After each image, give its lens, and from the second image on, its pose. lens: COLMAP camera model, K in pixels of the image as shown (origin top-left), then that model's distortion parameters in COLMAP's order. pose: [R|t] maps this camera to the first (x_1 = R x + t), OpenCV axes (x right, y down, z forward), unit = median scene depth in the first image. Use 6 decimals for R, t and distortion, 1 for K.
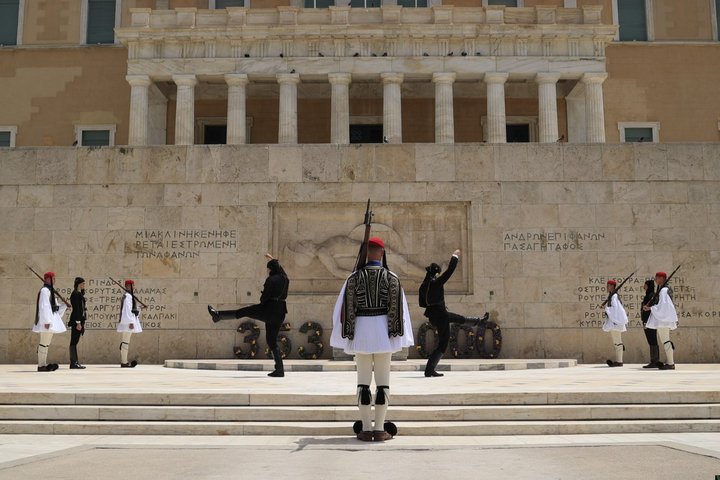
lens RADIAL K [[847.6, 0, 360.0], [0, 847.6, 240.0], [0, 0, 1]] dist [-0.067906, 0.027257]
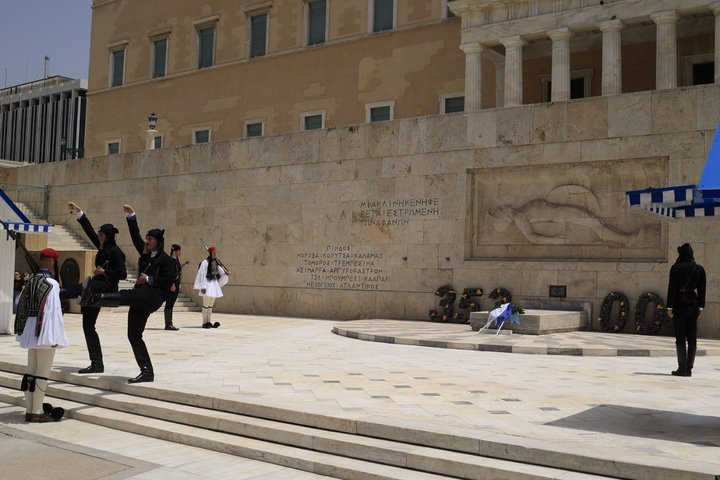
lens RADIAL K [[812.4, 0, 360.0], [0, 812.4, 240.0], [0, 0, 1]] dist [-0.082907, 0.038436]
pose [[0.806510, -0.003531, -0.591209, 0.363093], [0.045477, 0.997390, 0.056082, -0.020150], [0.589468, -0.072117, 0.804566, 0.135951]]
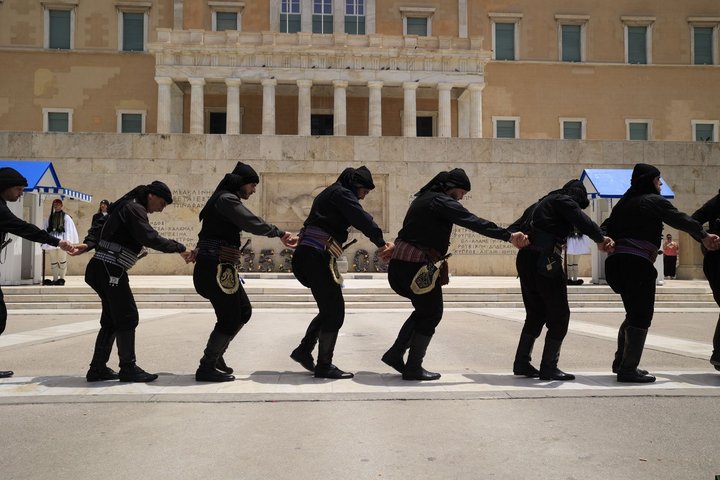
lens RADIAL K [[622.3, 0, 360.0], [0, 622.3, 240.0], [0, 0, 1]] dist [-0.029330, 0.108907]
pose [[0.997351, 0.008220, 0.072280, -0.005832], [-0.014244, 0.996429, 0.083228, -0.018718], [-0.071338, -0.084037, 0.993906, -0.161576]]
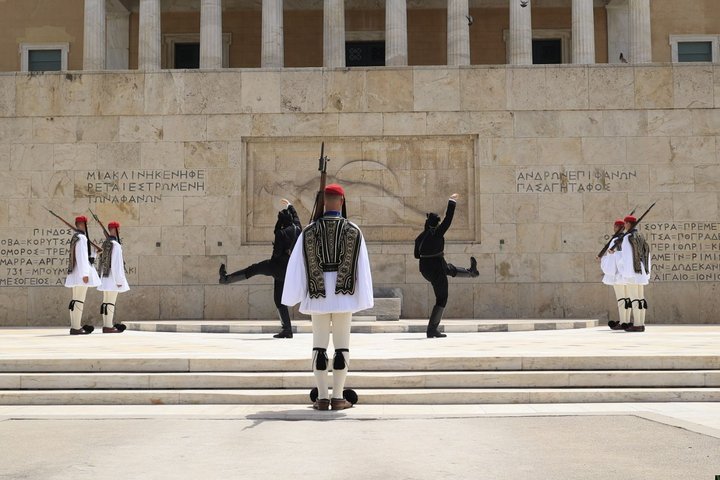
lens RADIAL K [[1011.9, 0, 360.0], [0, 1011.9, 240.0], [0, 0, 1]] dist [-0.009735, 0.012237]
pose [[0.999880, -0.004390, -0.014838, 0.026289], [0.005310, 0.998026, 0.062580, -0.004043], [0.014534, -0.062651, 0.997930, -0.024614]]
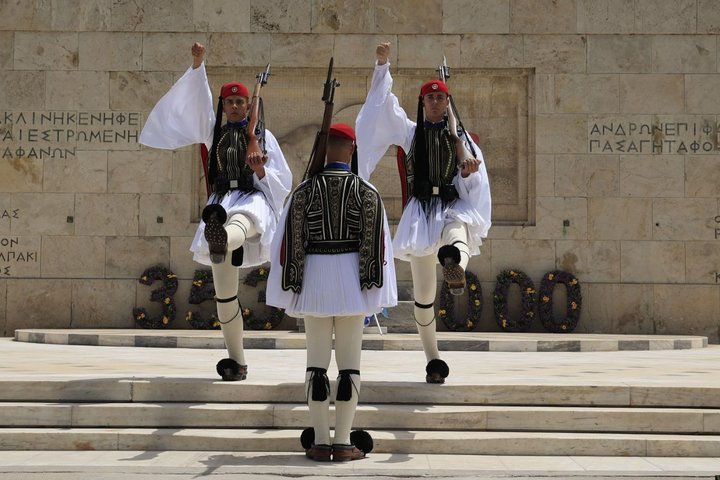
lens RADIAL K [[1416.2, 0, 360.0], [0, 1416.2, 240.0], [0, 0, 1]] dist [0.112036, 0.049507]
pose [[0.999933, 0.011331, -0.002559, 0.012542], [-0.011111, 0.997208, 0.073847, 0.001972], [0.003389, -0.073813, 0.997266, 0.000537]]
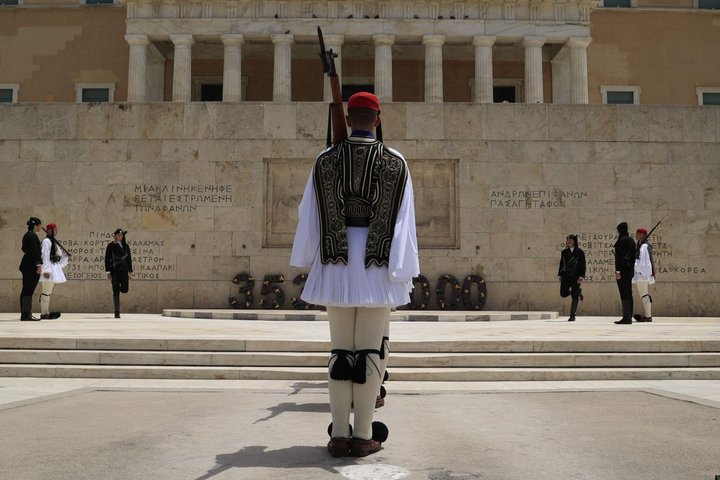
lens RADIAL K [[812.4, 0, 360.0], [0, 812.4, 240.0], [0, 0, 1]] dist [-0.082907, 0.038436]
pose [[0.999886, 0.008463, 0.012520, -0.001646], [-0.009096, 0.998640, 0.051346, 0.003123], [-0.012068, -0.051454, 0.998602, 0.006443]]
